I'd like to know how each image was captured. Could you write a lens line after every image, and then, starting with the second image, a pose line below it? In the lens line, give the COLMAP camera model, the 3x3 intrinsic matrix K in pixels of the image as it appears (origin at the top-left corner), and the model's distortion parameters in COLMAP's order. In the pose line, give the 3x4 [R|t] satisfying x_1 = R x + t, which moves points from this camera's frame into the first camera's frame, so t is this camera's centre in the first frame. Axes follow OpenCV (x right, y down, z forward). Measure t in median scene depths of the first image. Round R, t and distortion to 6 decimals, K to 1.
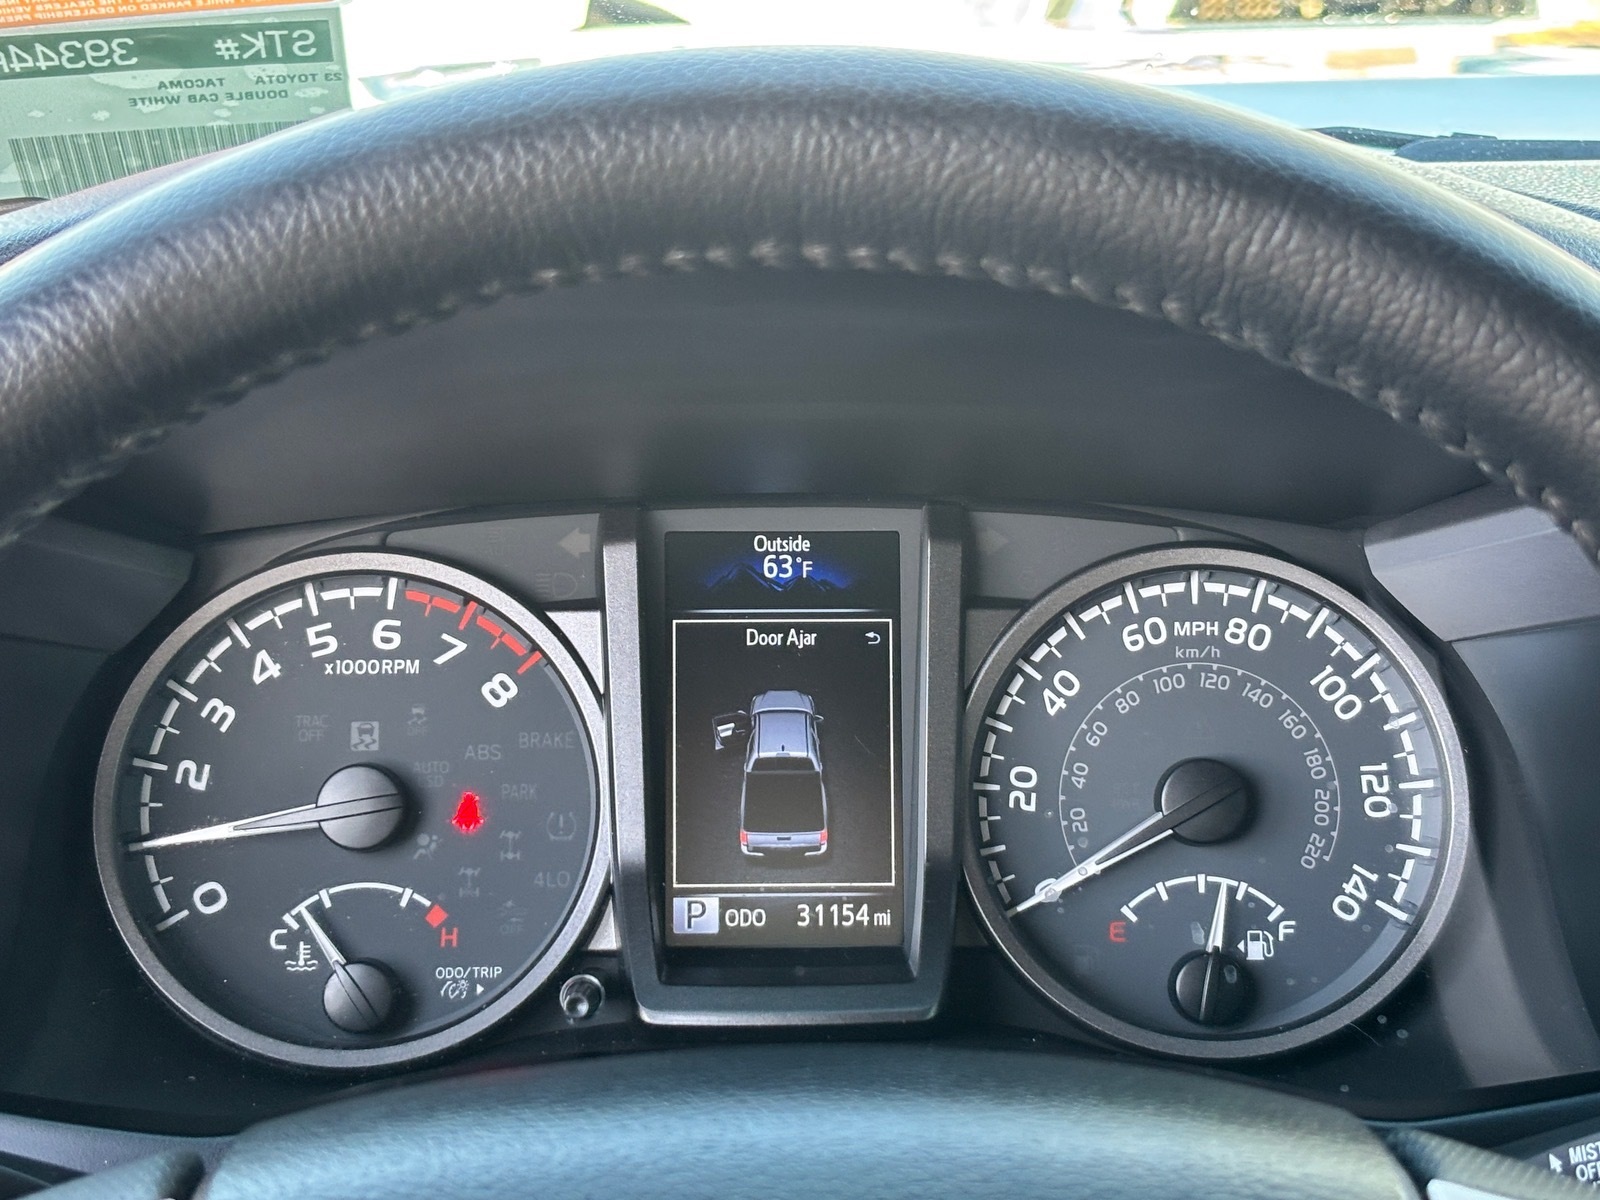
lens RADIAL K [[2996.1, 0, 807.2], [0, 2996.1, 549.5], [0, 0, 1]] dist [0.171150, 0.000000]
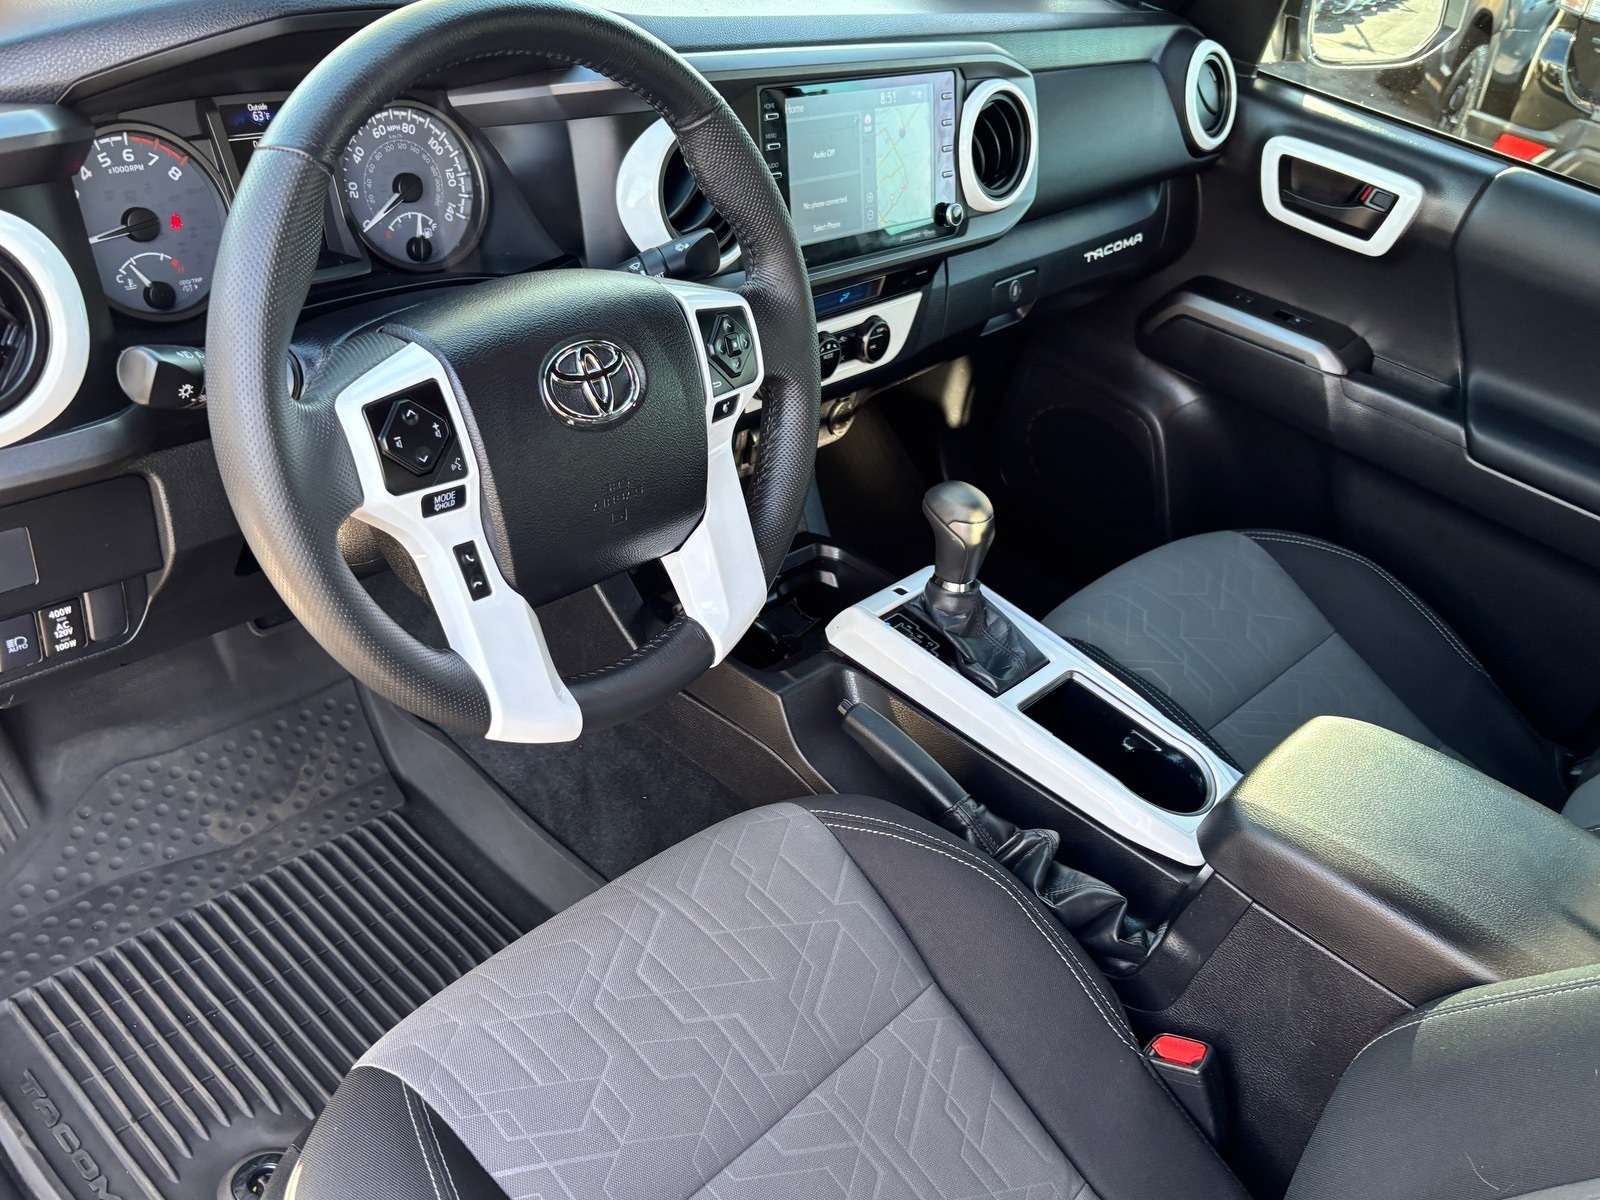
lens RADIAL K [[1411.3, 0, 806.6], [0, 1411.3, 624.1], [0, 0, 1]] dist [0.048260, -0.034895]
pose [[0.668421, -0.320275, 0.671295, -0.709842], [0.009372, 0.906097, 0.422967, -0.122226], [-0.743724, -0.276429, 0.608656, -0.307303]]
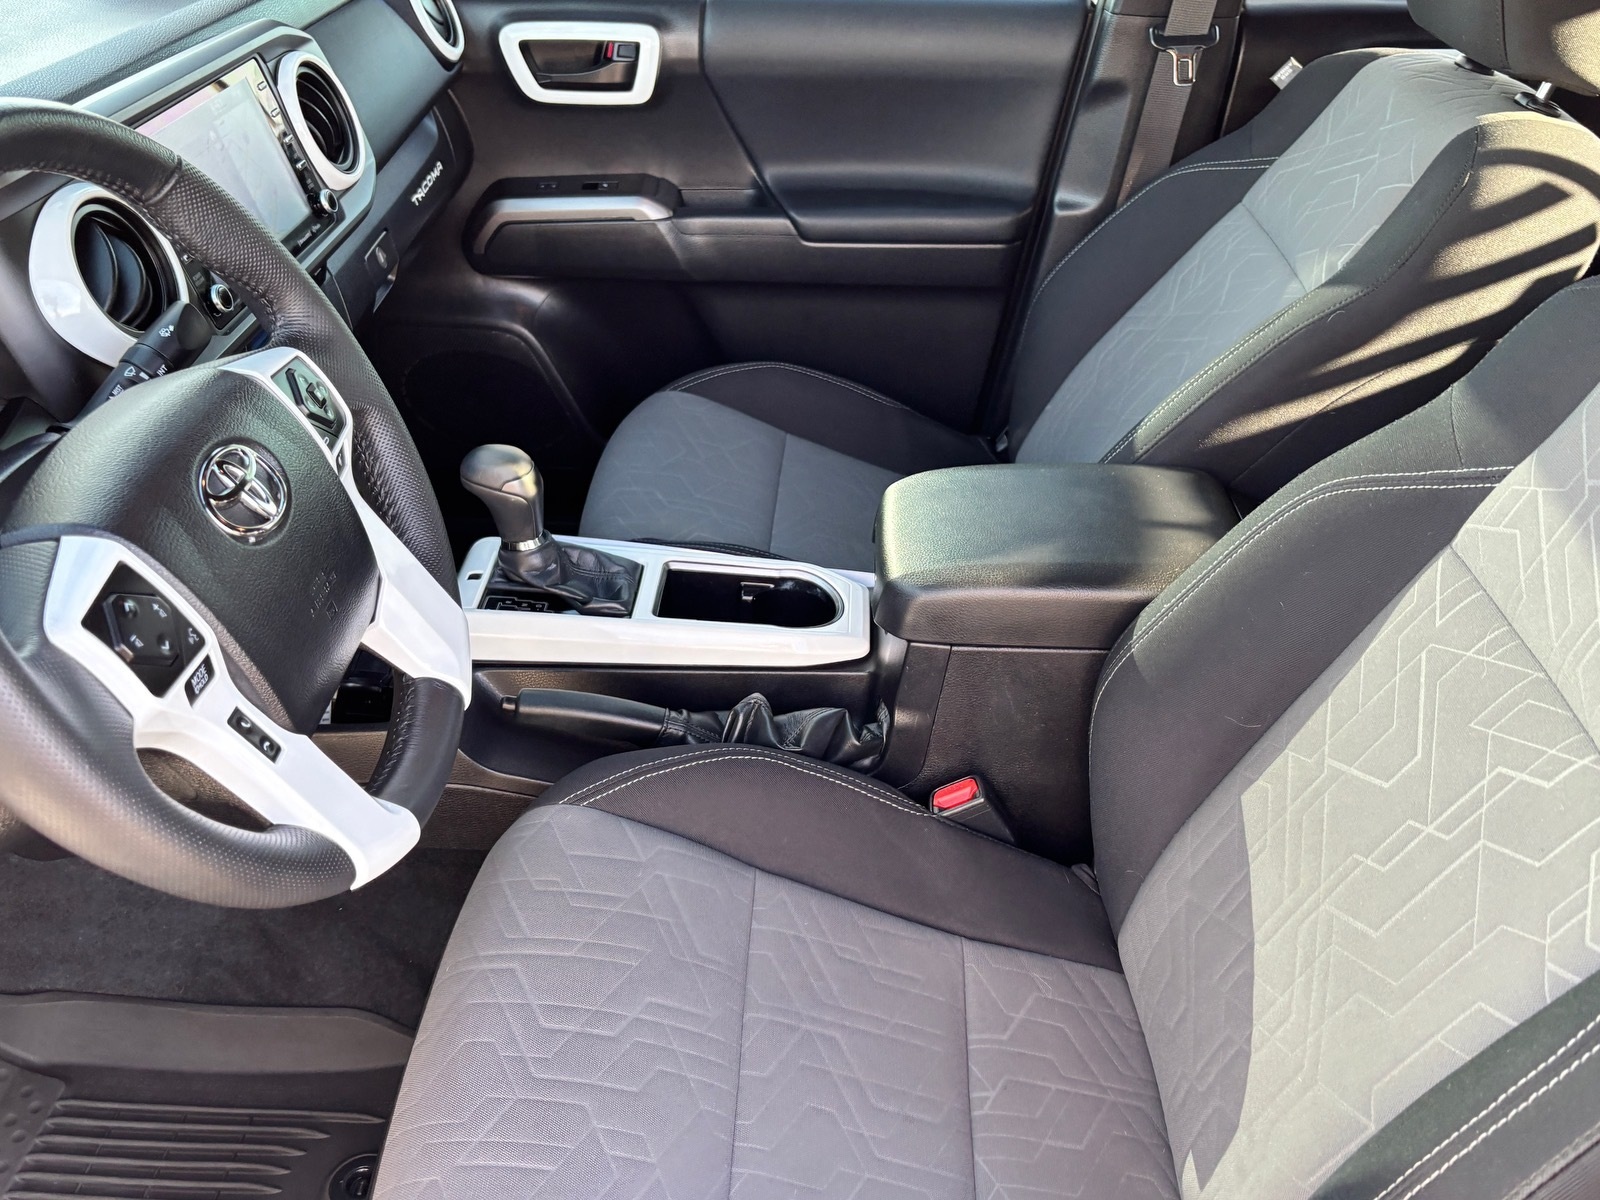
lens RADIAL K [[1411.3, 0, 802.7], [0, 1411.3, 627.6], [0, 0, 1]] dist [0.048260, -0.034895]
pose [[0.063609, -0.563032, 0.823983, -0.873504], [0.248982, 0.808500, 0.533232, -0.185977], [-0.966417, 0.171238, 0.191613, -0.001883]]
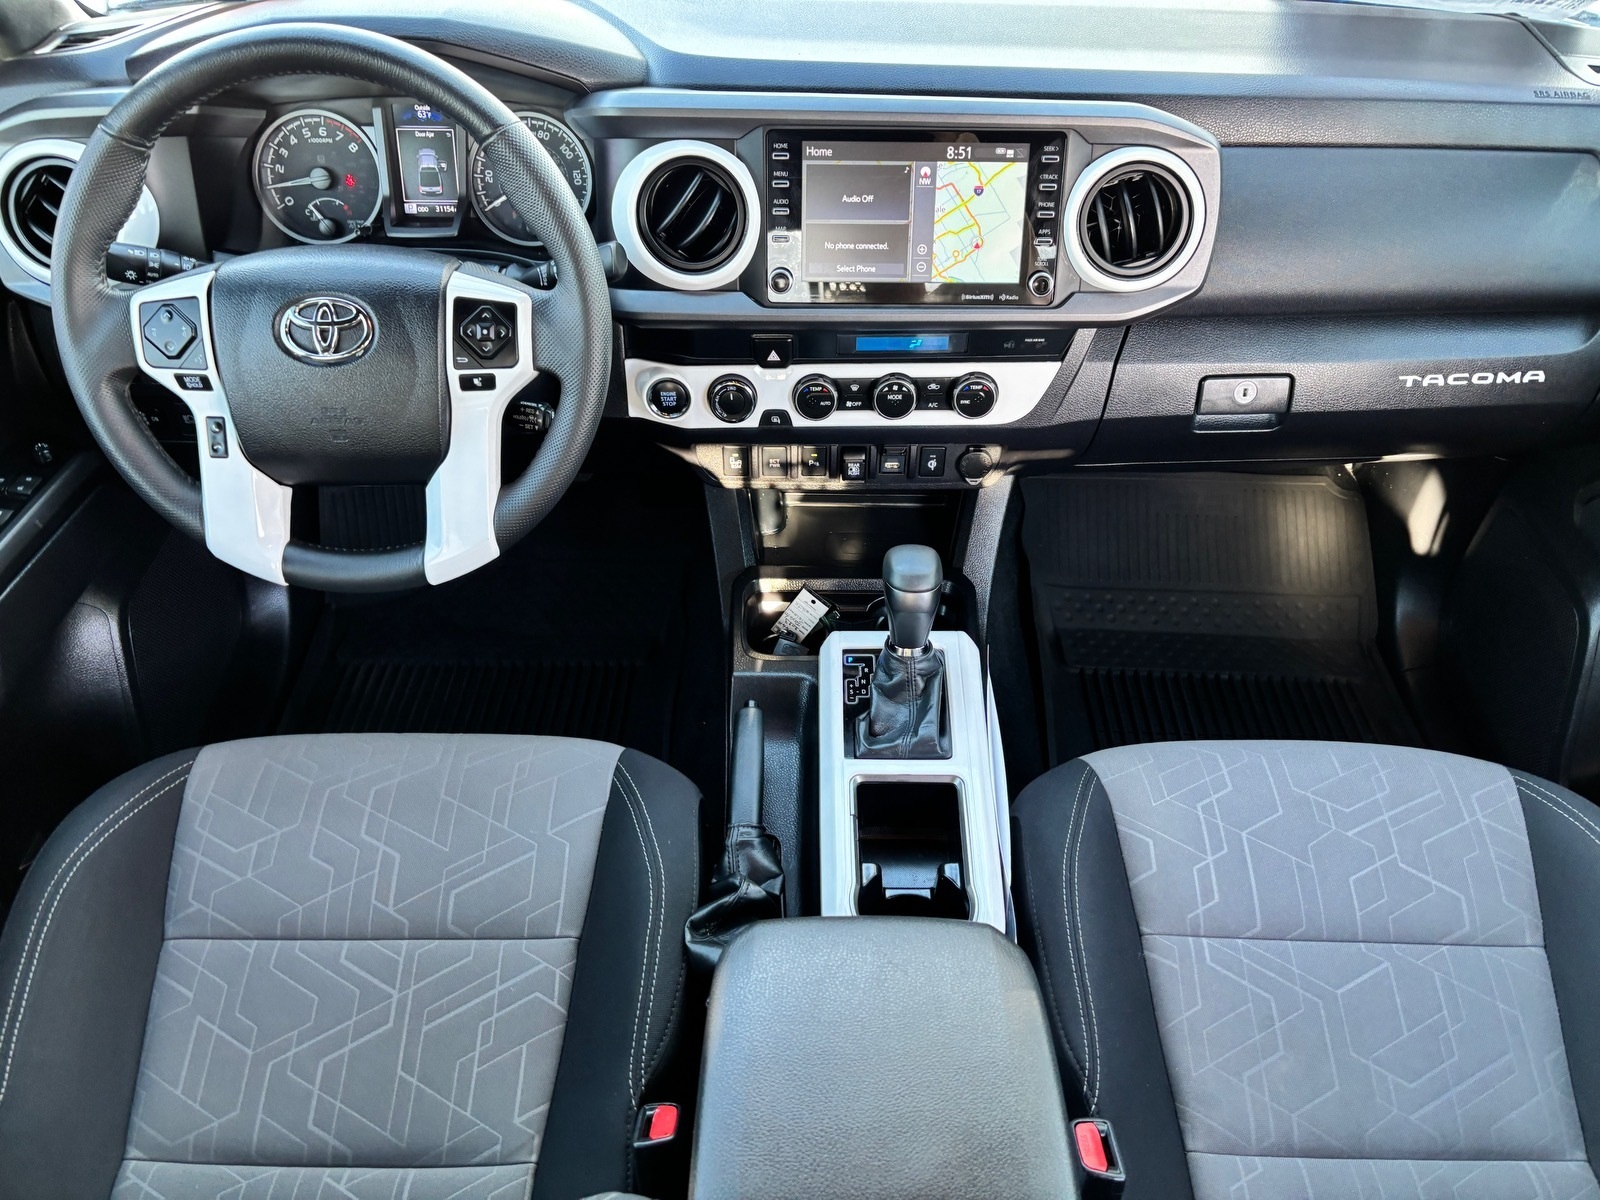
lens RADIAL K [[1248.8, 0, 808.7], [0, 1248.8, 623.0], [0, 0, 1]] dist [0.032834, -0.038499]
pose [[0.999546, 0.019930, -0.022615, 0.545502], [-0.007713, 0.894360, 0.447282, -0.137441], [0.029140, -0.446905, 0.894107, -0.738800]]
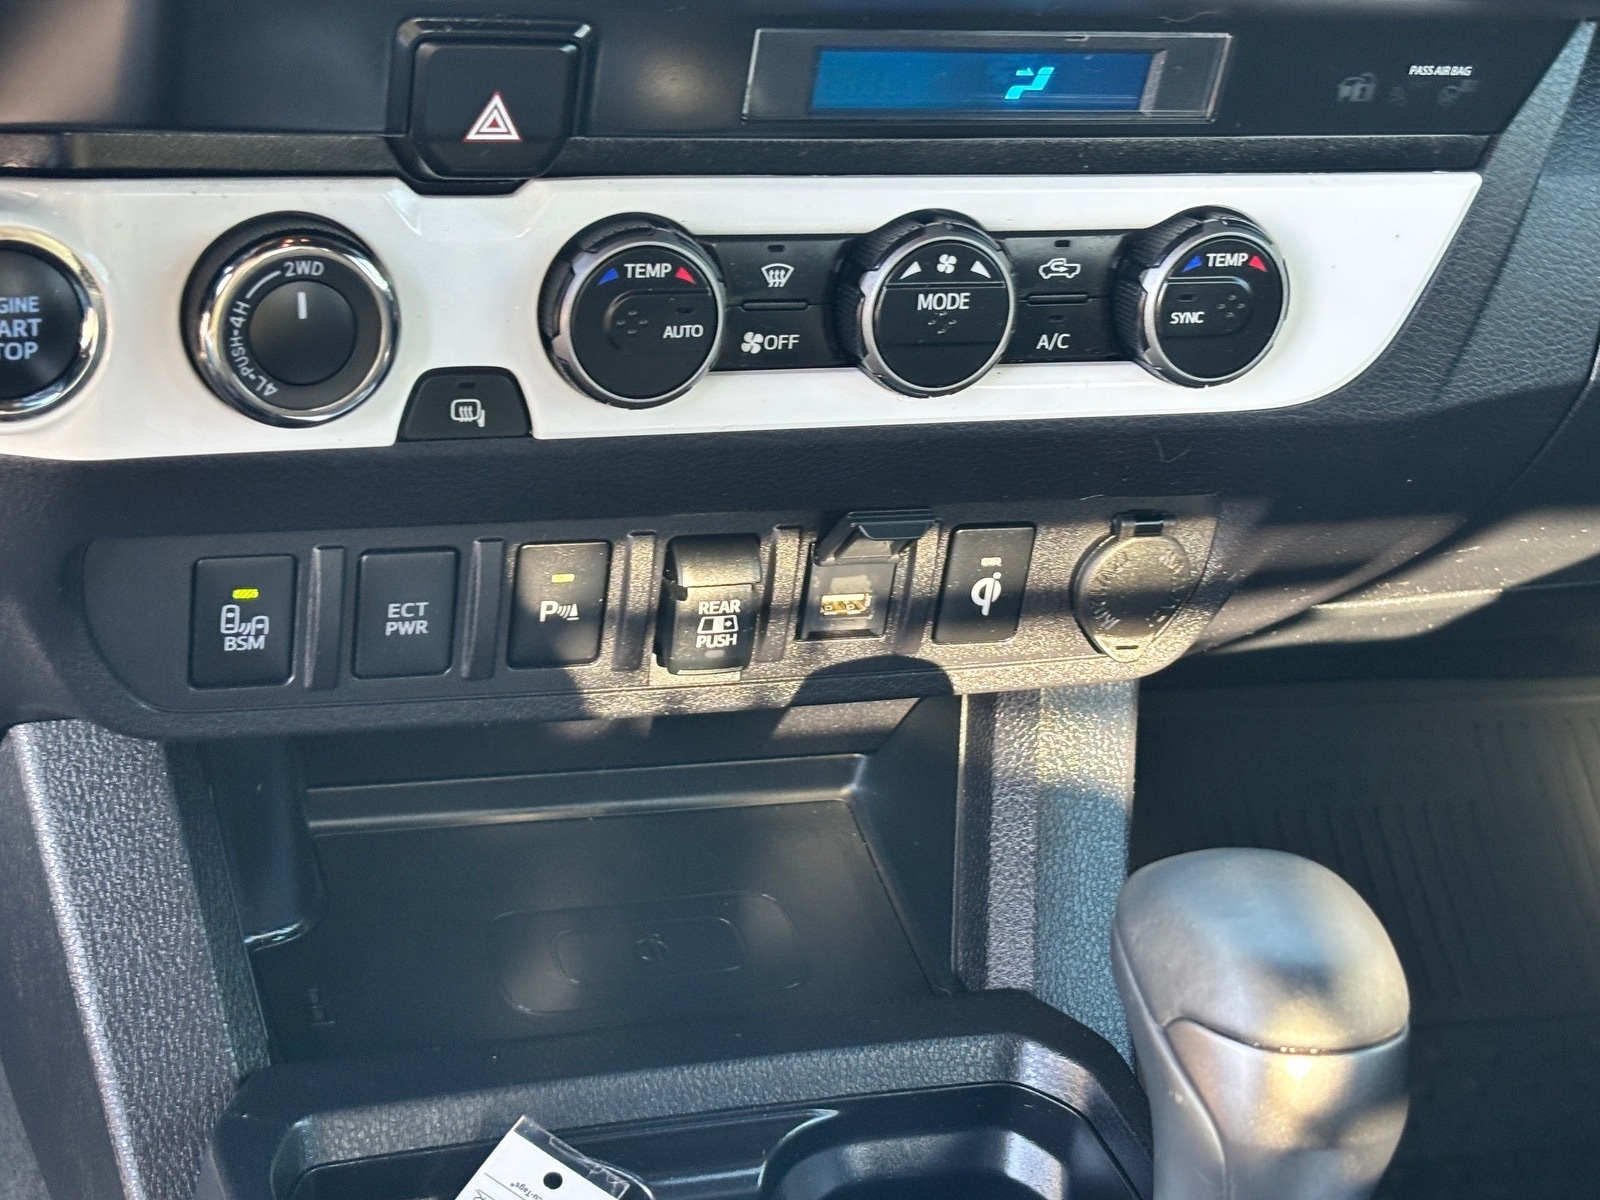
lens RADIAL K [[2695.5, 0, 789.1], [0, 2695.5, 603.7], [0, 0, 1]] dist [0.160585, 0.000000]
pose [[0.941407, -0.036932, 0.335243, 0.263114], [-0.041400, 0.973816, 0.223537, 0.225510], [-0.334721, -0.224318, 0.915229, 0.026692]]
